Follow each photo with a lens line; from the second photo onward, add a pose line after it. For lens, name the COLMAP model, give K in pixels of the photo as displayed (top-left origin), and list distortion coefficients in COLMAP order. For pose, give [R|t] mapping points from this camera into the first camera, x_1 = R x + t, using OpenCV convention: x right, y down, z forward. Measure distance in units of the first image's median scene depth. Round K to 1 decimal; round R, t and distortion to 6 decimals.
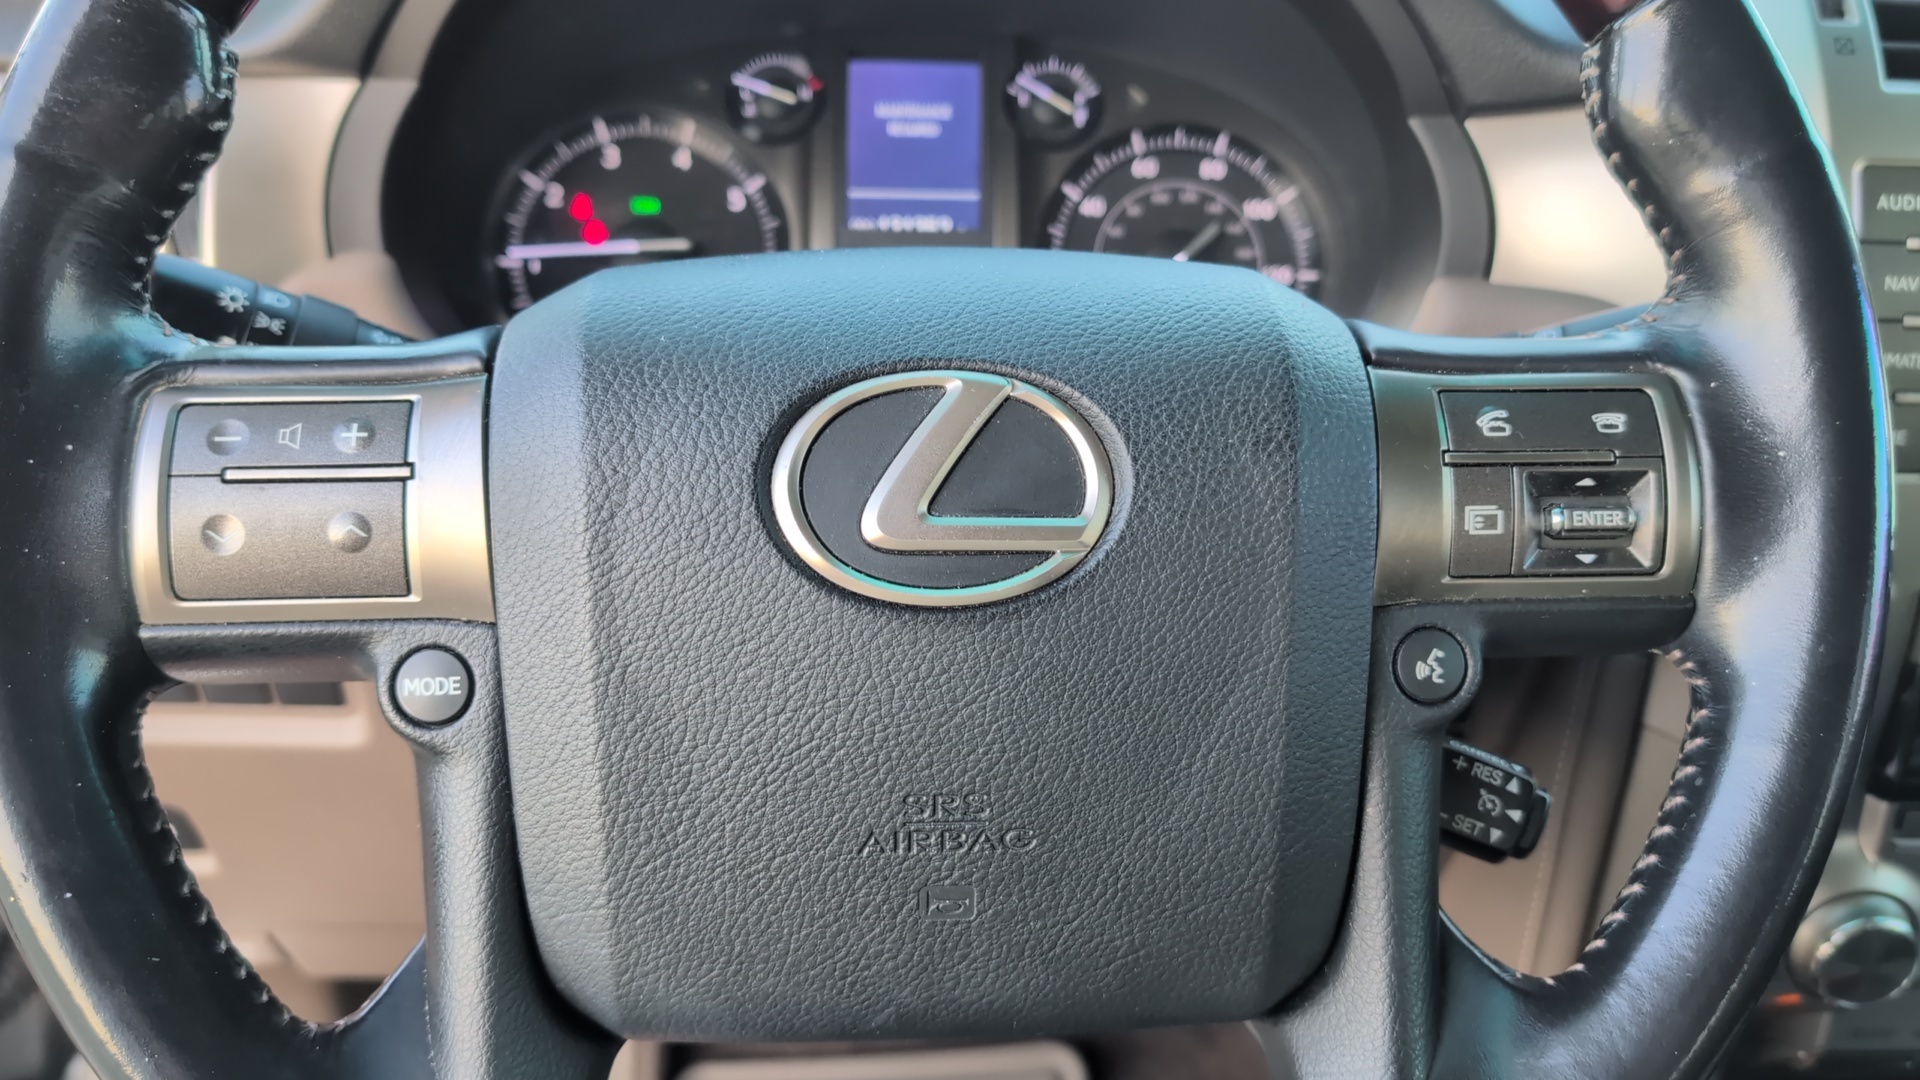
lens RADIAL K [[1606.4, 0, 958.5], [0, 1606.4, 530.1], [0, 0, 1]] dist [0.012590, -0.010336]
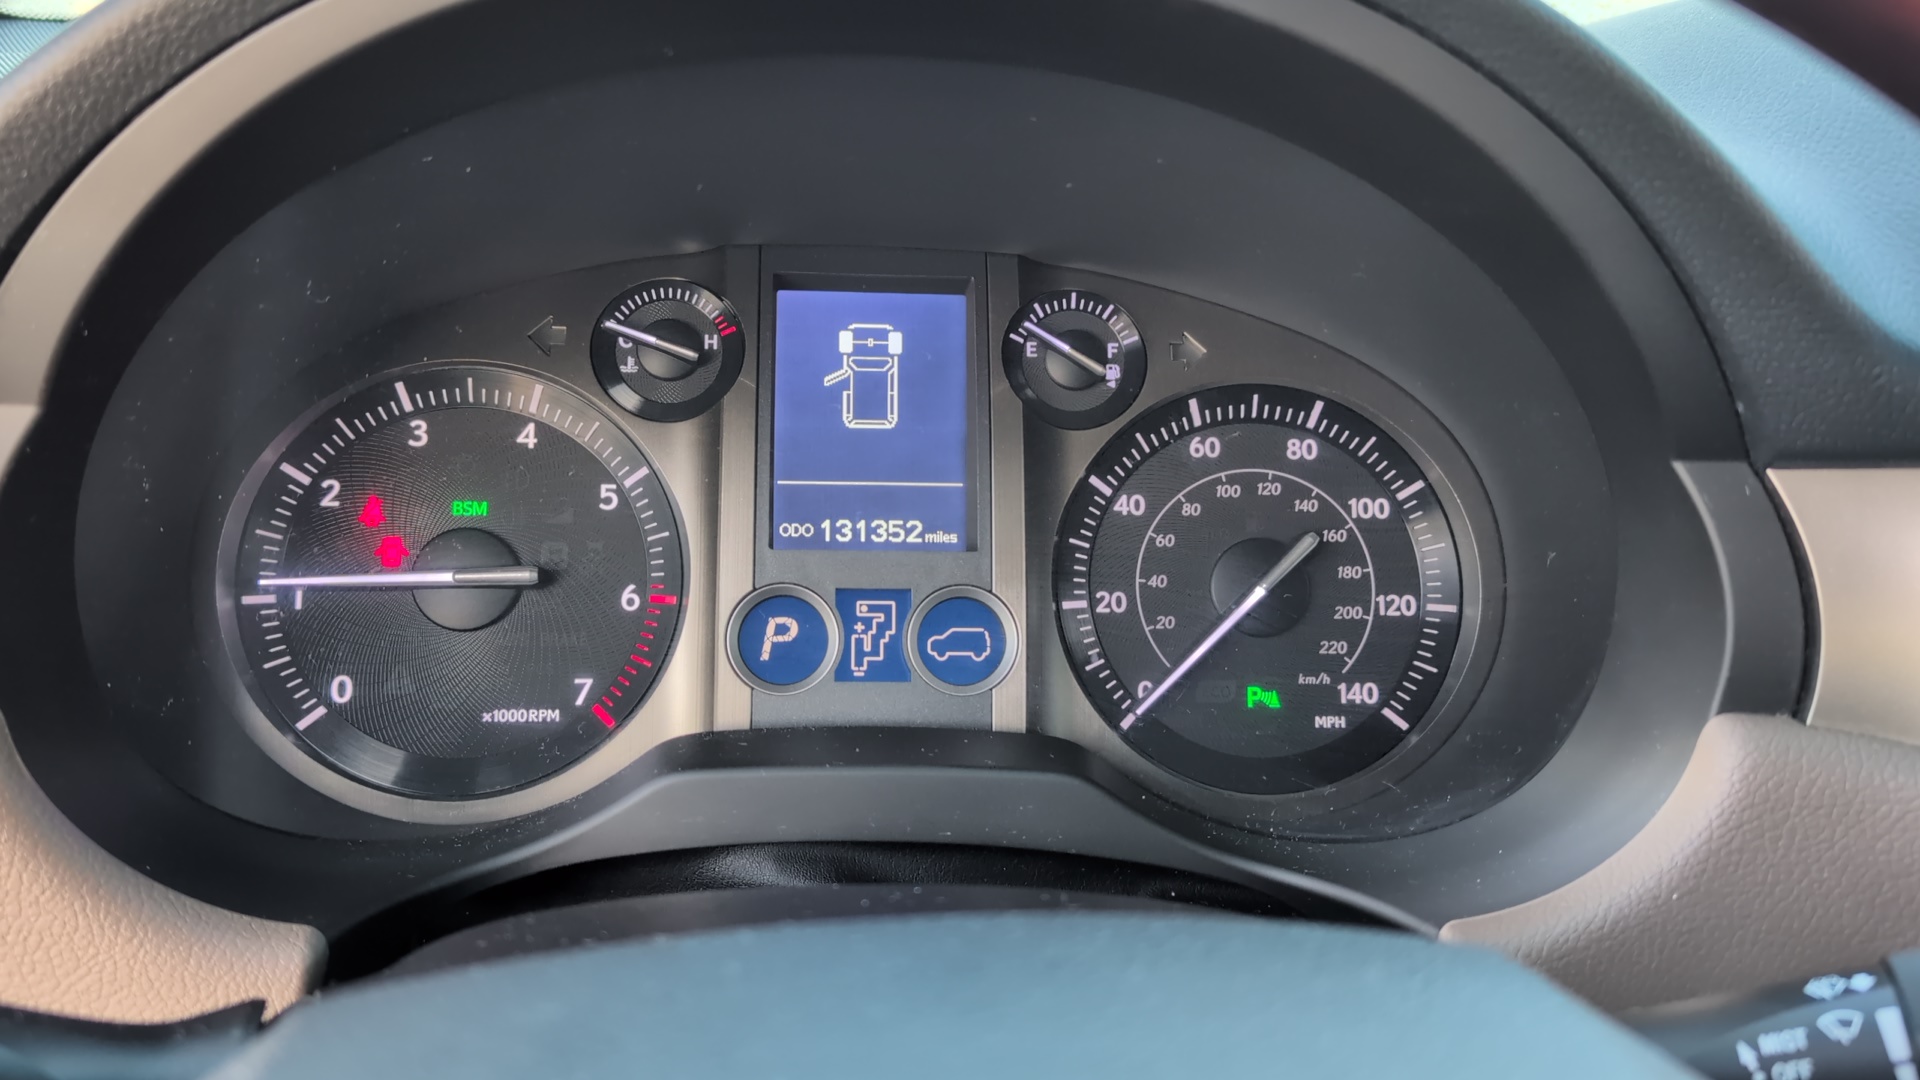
lens RADIAL K [[1590.8, 0, 960.0], [0, 1590.8, 540.0], [0, 0, 1]] dist [0.026576, -0.002840]
pose [[0.999034, -0.002221, 0.043899, -0.020121], [0.002278, 0.999997, -0.001253, -0.188436], [-0.043896, 0.001352, 0.999035, 0.326617]]
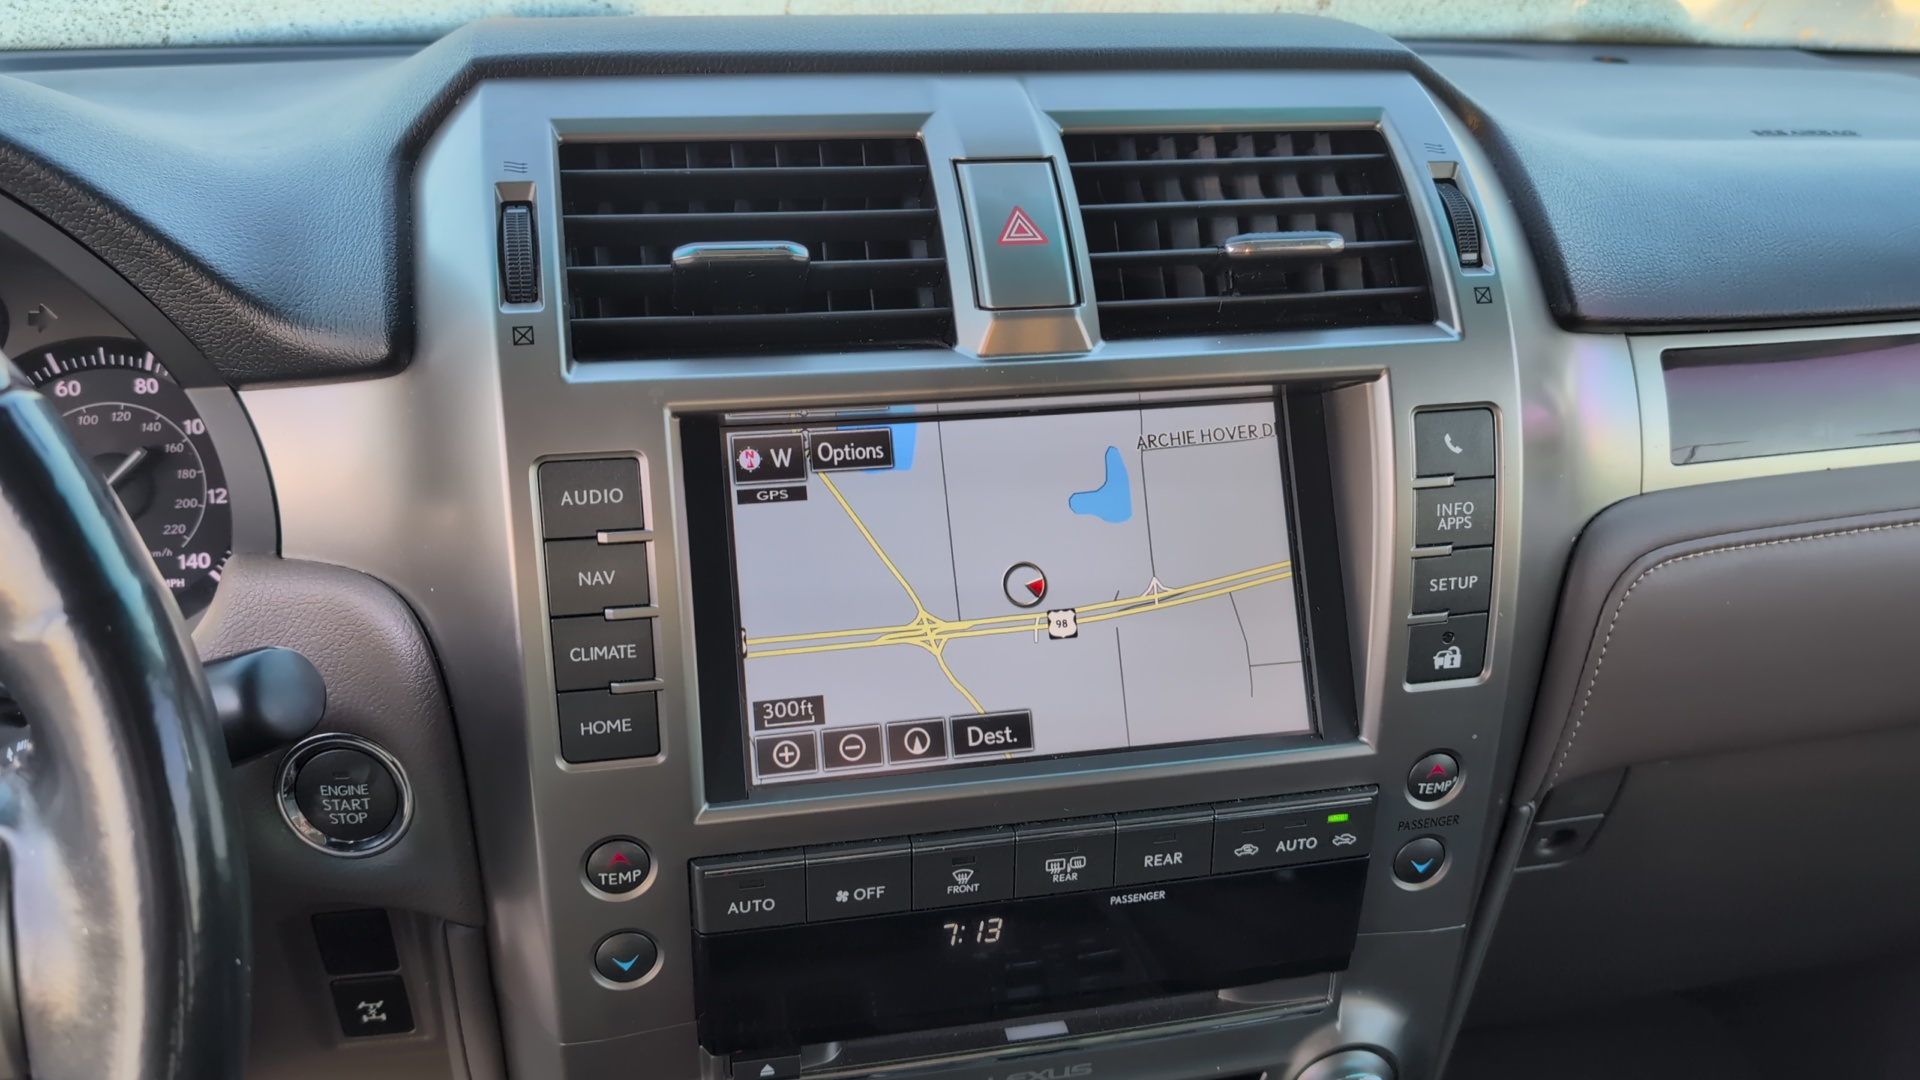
lens RADIAL K [[1588.1, 0, 926.9], [0, 1588.1, 540.6], [0, 0, 1]] dist [0.028457, -0.002538]
pose [[0.985918, -0.074021, 0.149958, 0.472325], [0.065718, 0.996057, 0.059592, -0.162884], [-0.153777, -0.048898, 0.986895, -0.001607]]
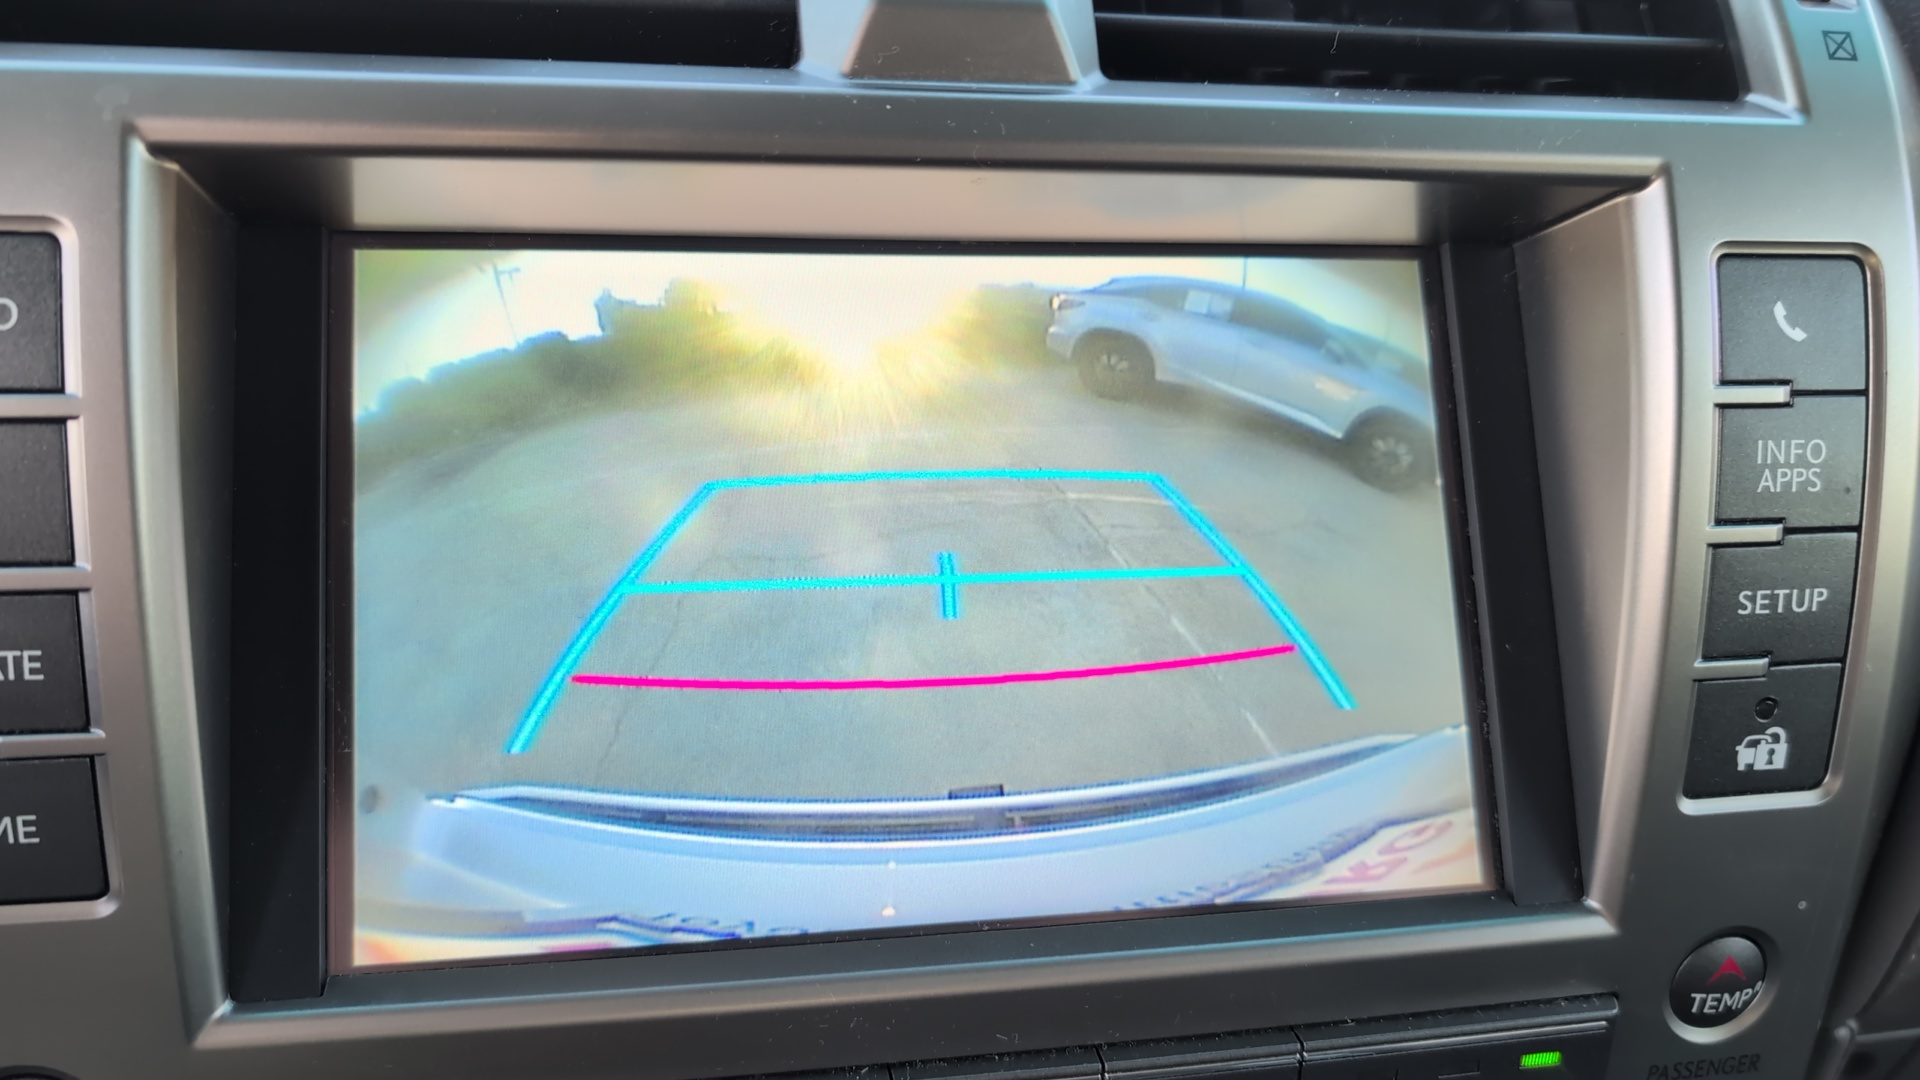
lens RADIAL K [[1606.4, 0, 958.5], [0, 1606.4, 530.1], [0, 0, 1]] dist [0.012590, -0.010336]
pose [[0.986554, -0.028790, 0.160878, 0.581696], [0.030202, 0.999524, -0.006336, -0.096919], [-0.160619, 0.011110, 0.986954, 0.383003]]
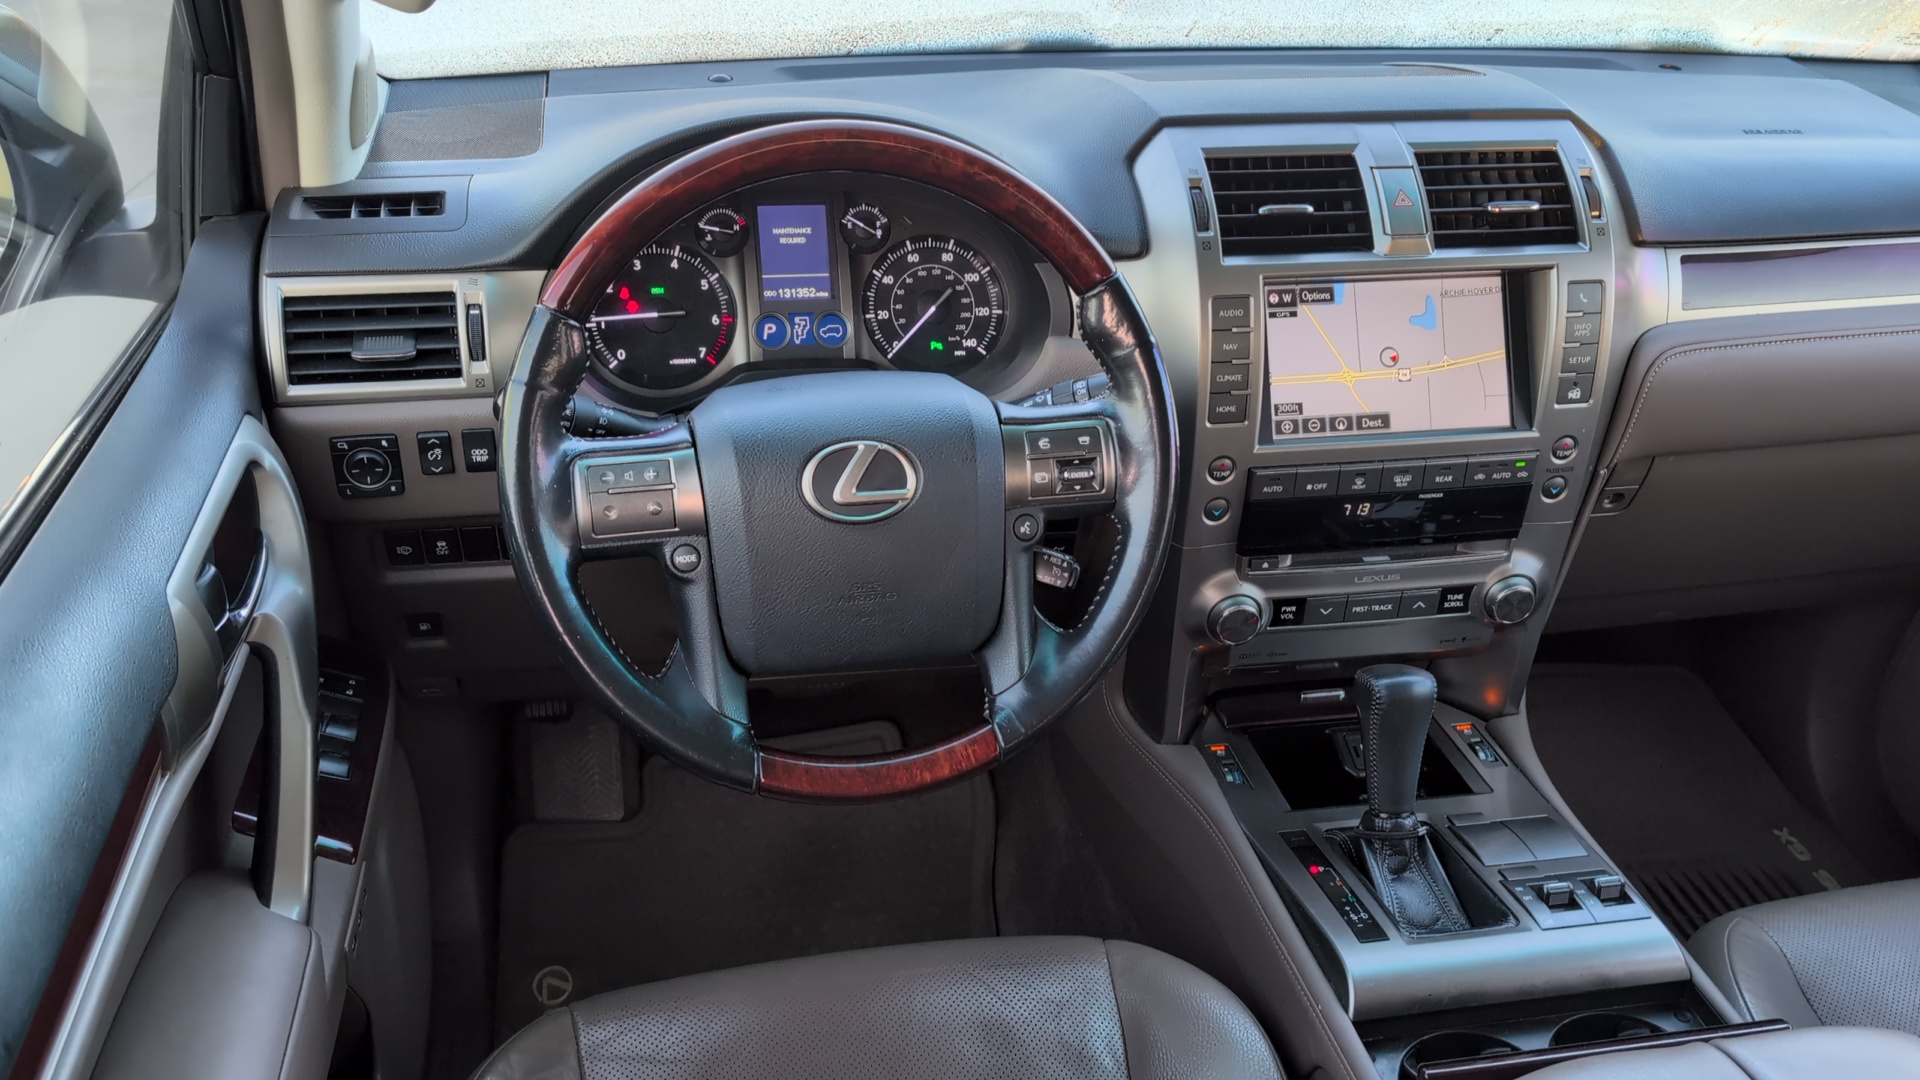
lens RADIAL K [[1590.8, 0, 960.0], [0, 1590.8, 540.0], [0, 0, 1]] dist [0.026576, -0.002840]
pose [[0.988088, -0.065942, 0.139042, -0.122738], [0.044433, 0.987307, 0.152481, -0.182891], [-0.147332, -0.144487, 0.978477, -0.976431]]
